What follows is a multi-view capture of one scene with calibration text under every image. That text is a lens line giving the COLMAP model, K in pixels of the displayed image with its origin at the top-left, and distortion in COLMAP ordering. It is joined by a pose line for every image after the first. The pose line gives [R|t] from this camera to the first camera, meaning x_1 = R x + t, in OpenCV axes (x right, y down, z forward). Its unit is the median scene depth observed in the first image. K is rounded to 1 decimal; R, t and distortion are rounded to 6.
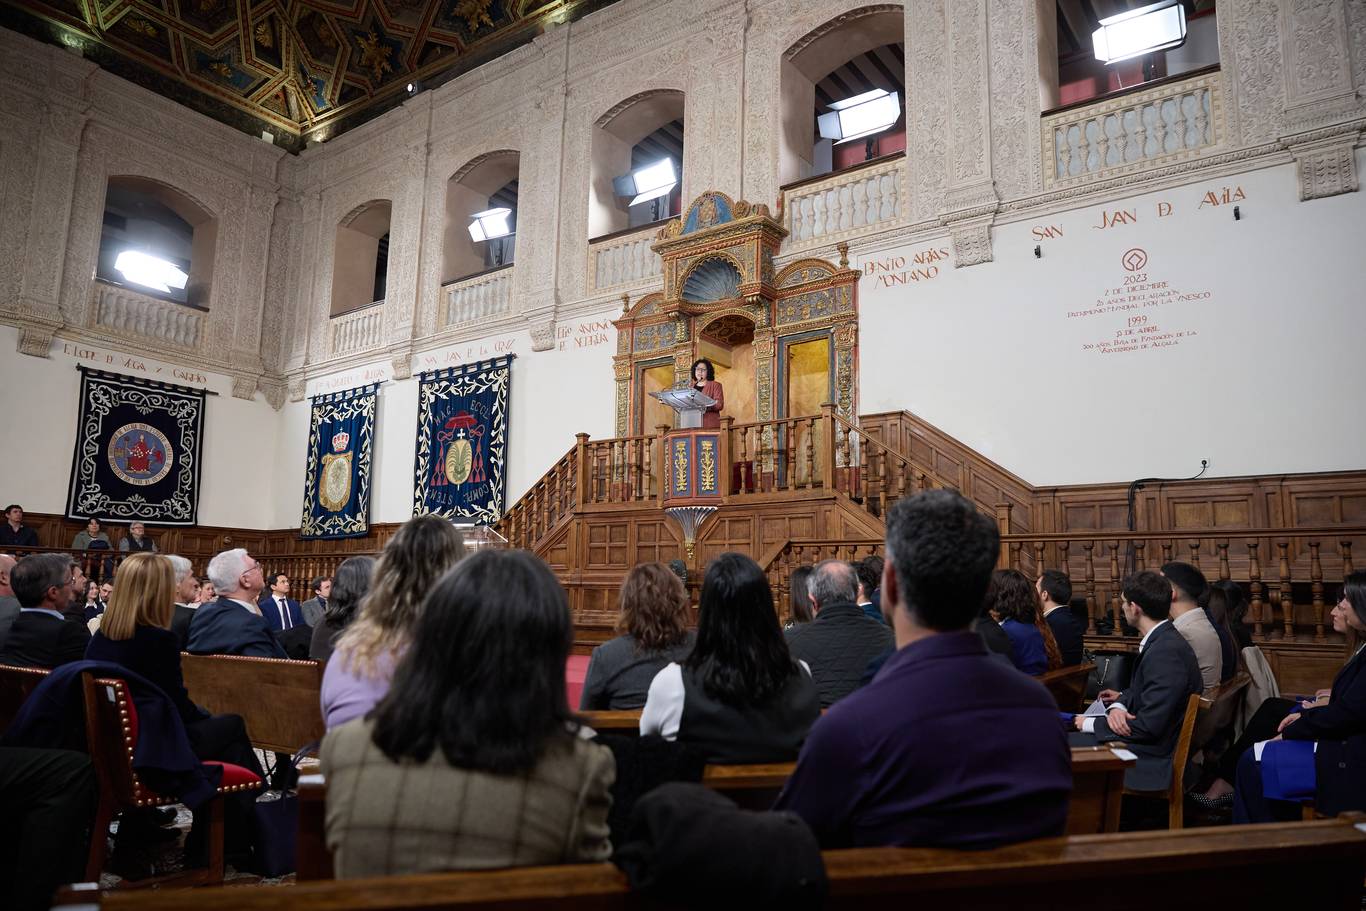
lens RADIAL K [[935.7, 0, 680.0], [0, 935.7, 460.5], [0, 0, 1]] dist [0.000475, 0.012395]
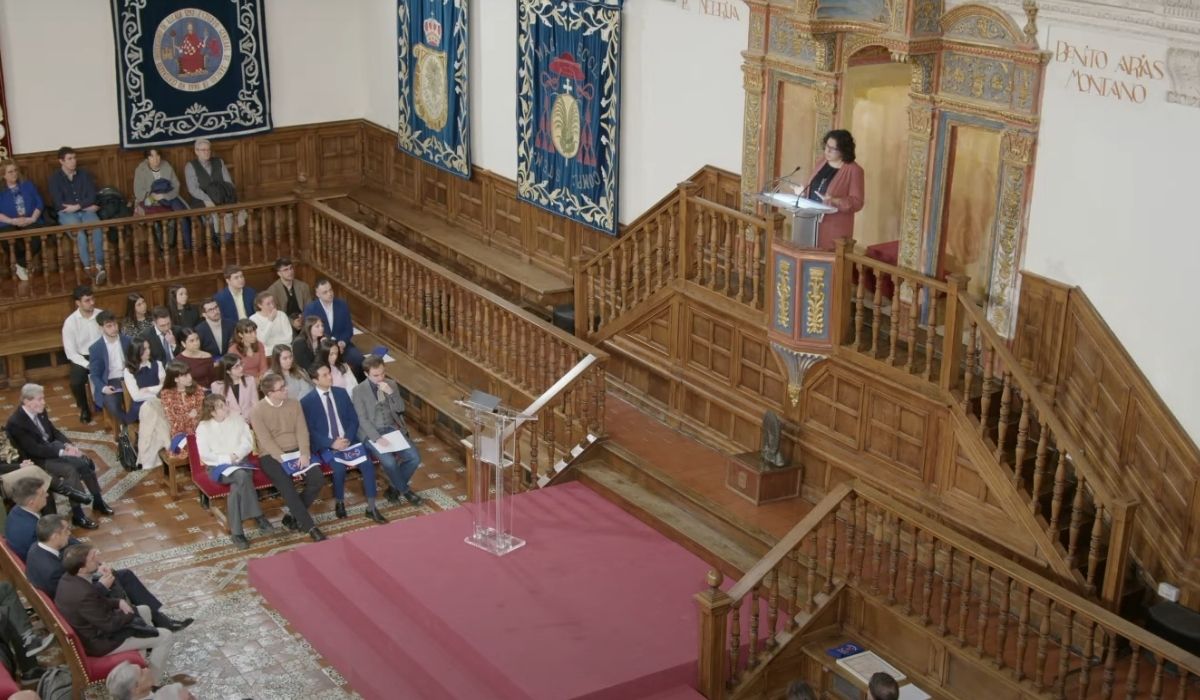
lens RADIAL K [[1738.2, 0, 593.4], [0, 1738.2, 354.4], [0, 0, 1]] dist [-0.015478, 0.000000]
pose [[0.929449, 0.123621, -0.347625, 0.255683], [0.054905, 0.885362, 0.461648, -0.440133], [0.364844, -0.448164, 0.816111, -0.142350]]
